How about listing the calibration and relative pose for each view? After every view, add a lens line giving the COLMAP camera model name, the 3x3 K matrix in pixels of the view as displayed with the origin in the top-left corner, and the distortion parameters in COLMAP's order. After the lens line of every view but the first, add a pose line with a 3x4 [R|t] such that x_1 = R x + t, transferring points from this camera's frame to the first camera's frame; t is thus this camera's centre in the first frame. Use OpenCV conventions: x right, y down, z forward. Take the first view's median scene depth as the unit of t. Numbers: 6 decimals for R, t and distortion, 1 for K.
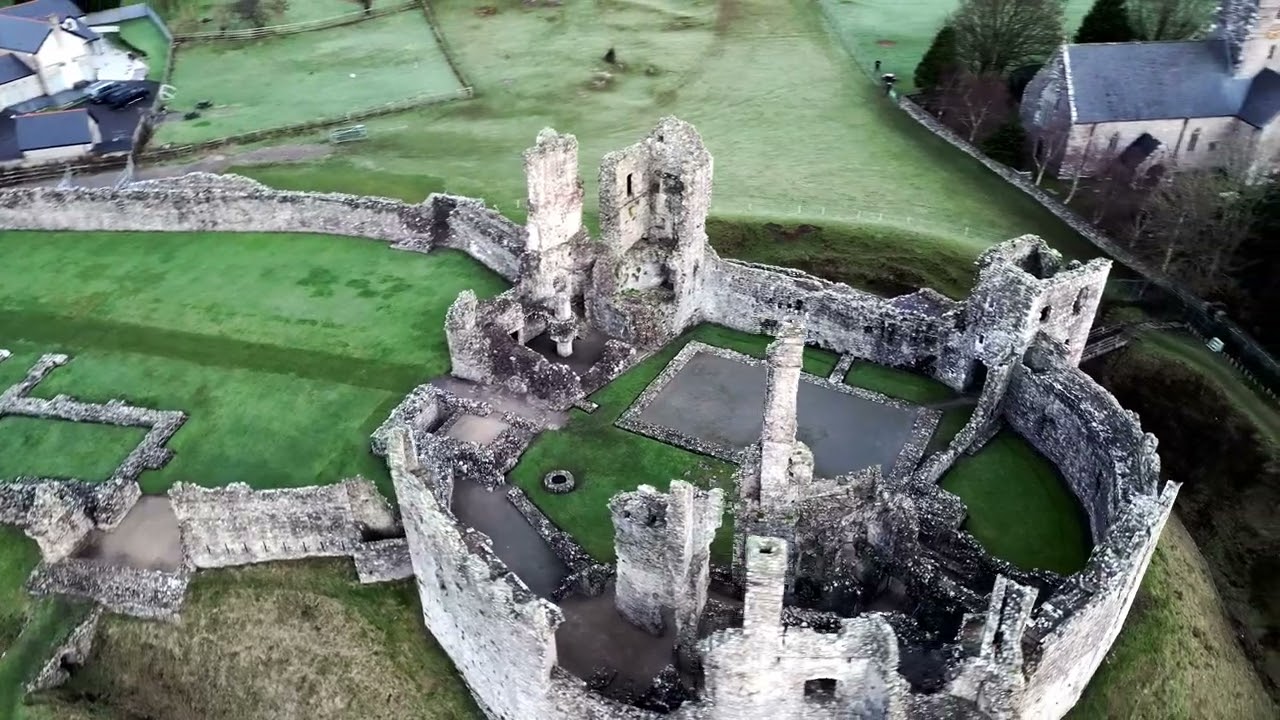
lens RADIAL K [[937.3, 0, 640.0], [0, 937.3, 360.0], [0, 0, 1]] dist [0.029163, -0.000604]
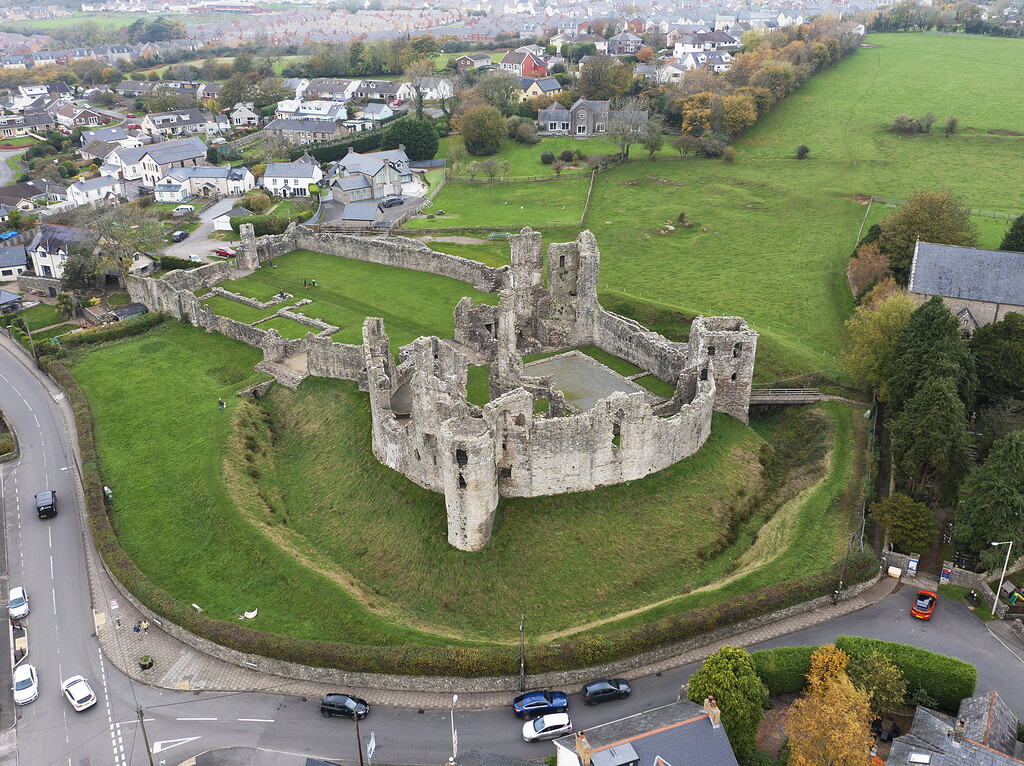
lens RADIAL K [[932.6, 0, 512.0], [0, 932.6, 383.0], [0, 0, 1]] dist [-0.004145, -0.000377]
pose [[0.862011, 0.202984, -0.464473, 0.826586], [-0.275806, 0.956625, -0.093801, 0.252442], [0.425287, 0.208962, 0.880605, -0.650909]]
